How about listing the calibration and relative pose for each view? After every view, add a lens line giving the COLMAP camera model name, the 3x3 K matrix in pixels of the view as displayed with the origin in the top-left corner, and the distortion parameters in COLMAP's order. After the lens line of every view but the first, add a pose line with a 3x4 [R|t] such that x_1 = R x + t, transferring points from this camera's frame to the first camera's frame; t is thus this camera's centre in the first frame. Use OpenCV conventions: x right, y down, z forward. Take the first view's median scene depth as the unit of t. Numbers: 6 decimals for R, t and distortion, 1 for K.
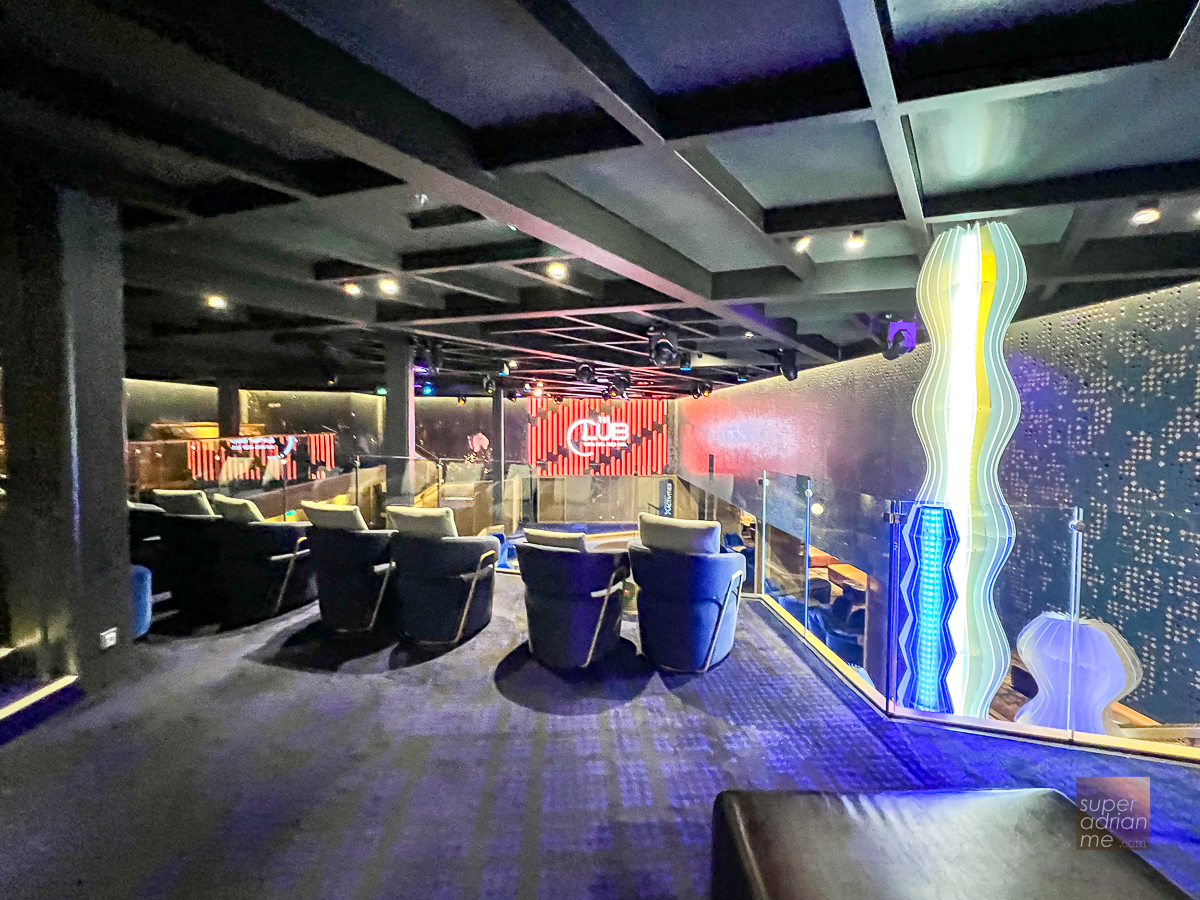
lens RADIAL K [[491.3, 0, 600.0], [0, 491.3, 450.0], [0, 0, 1]] dist [0.001031, 0.000007]
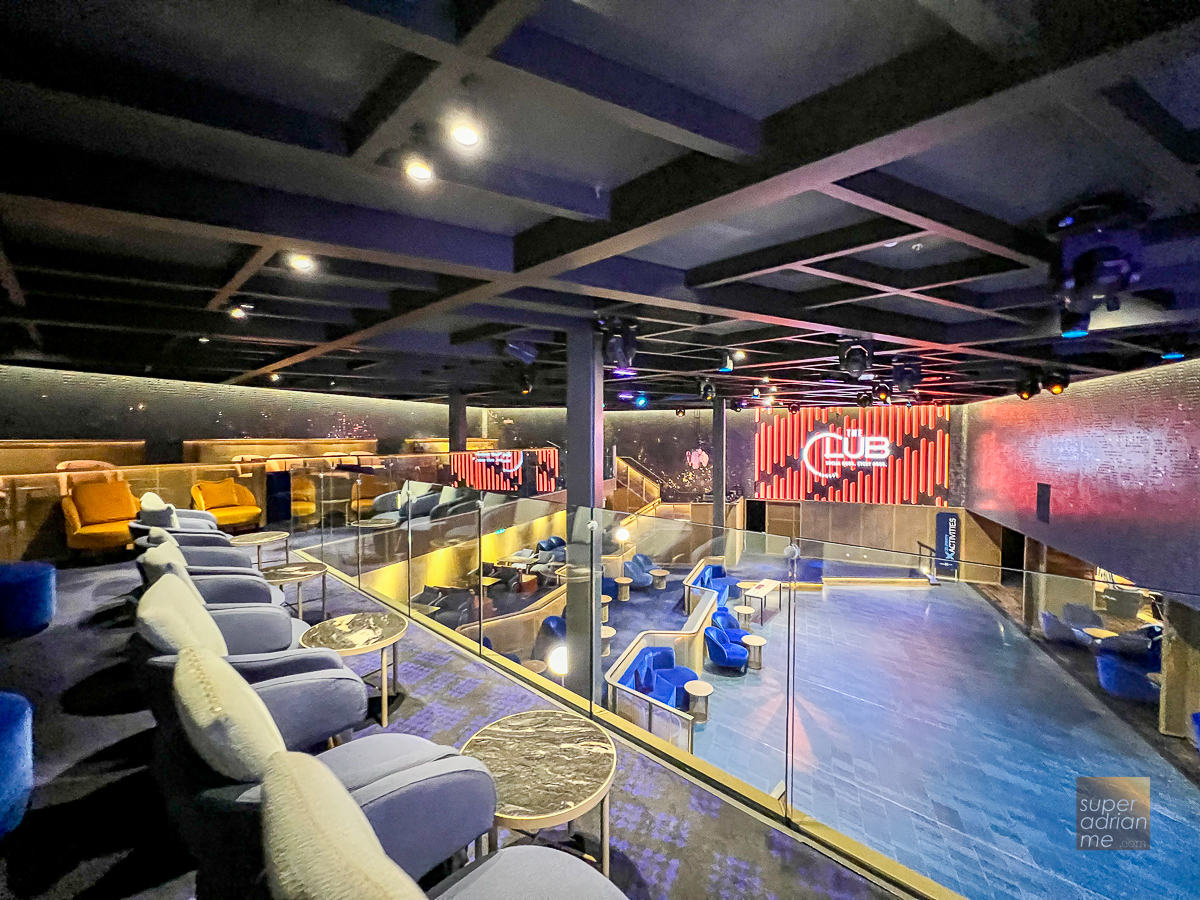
lens RADIAL K [[491.3, 0, 600.0], [0, 491.3, 450.0], [0, 0, 1]] dist [0.001031, 0.000007]
pose [[0.902336, 0.006977, -0.430978, -0.023946], [-0.019568, 0.999501, -0.024790, -0.007092], [0.430590, 0.030802, 0.902022, 0.127951]]
